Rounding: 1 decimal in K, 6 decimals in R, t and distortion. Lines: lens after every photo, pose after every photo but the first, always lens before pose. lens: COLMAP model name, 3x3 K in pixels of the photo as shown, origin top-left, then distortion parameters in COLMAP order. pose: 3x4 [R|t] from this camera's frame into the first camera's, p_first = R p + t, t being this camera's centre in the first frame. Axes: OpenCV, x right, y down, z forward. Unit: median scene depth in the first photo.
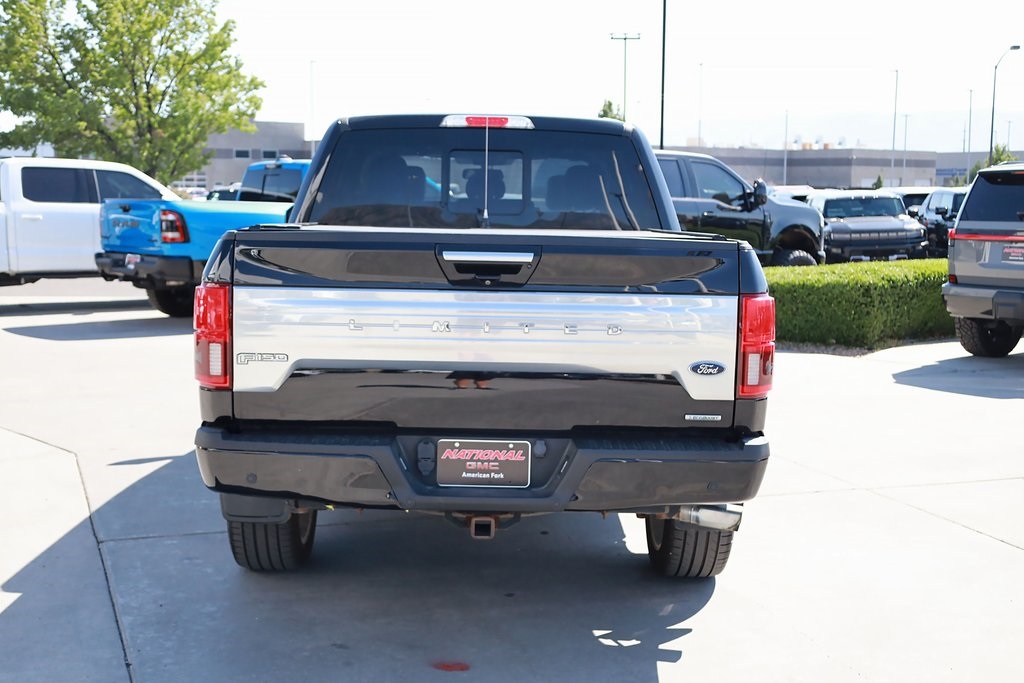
lens RADIAL K [[1263.4, 0, 512.0], [0, 1263.4, 341.5], [0, 0, 1]] dist [0.010419, -0.024264]
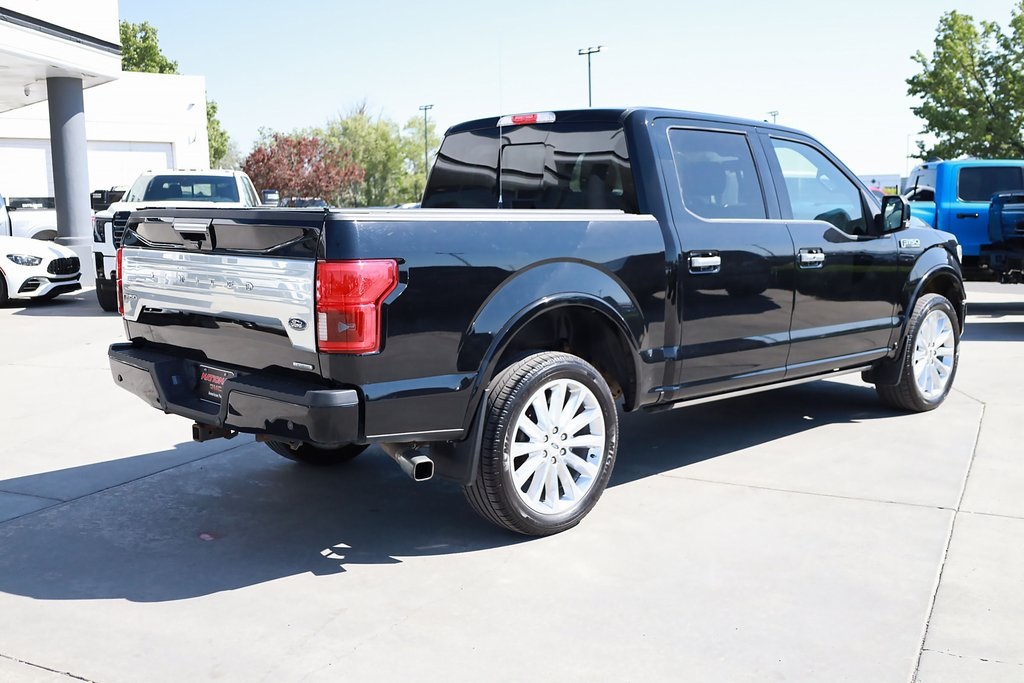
lens RADIAL K [[1057.9, 0, 517.9], [0, 1057.9, 338.3], [0, 0, 1]] dist [0.016065, -0.001676]
pose [[0.674424, 0.070240, -0.734996, 0.890384], [-0.063877, 0.997283, 0.036694, -0.011750], [0.735576, 0.022202, 0.677078, 0.436142]]
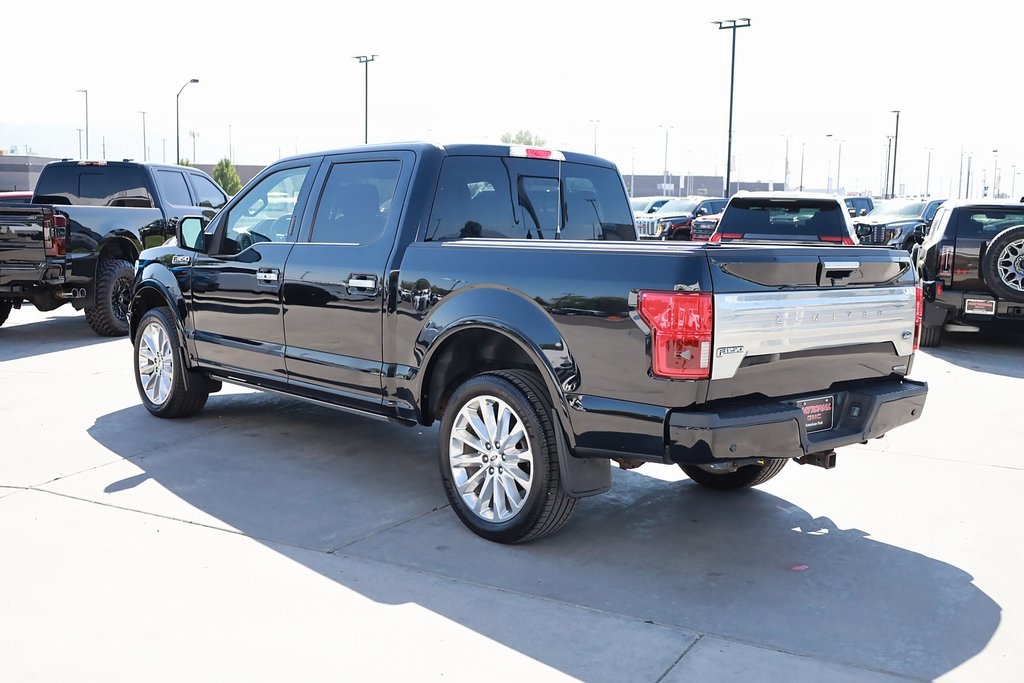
lens RADIAL K [[1057.9, 0, 517.9], [0, 1057.9, 338.3], [0, 0, 1]] dist [0.016065, -0.001676]
pose [[0.756175, -0.070200, 0.650593, -0.907692], [0.060533, 0.997470, 0.037272, -0.044464], [-0.651564, 0.011198, 0.758511, 0.300838]]
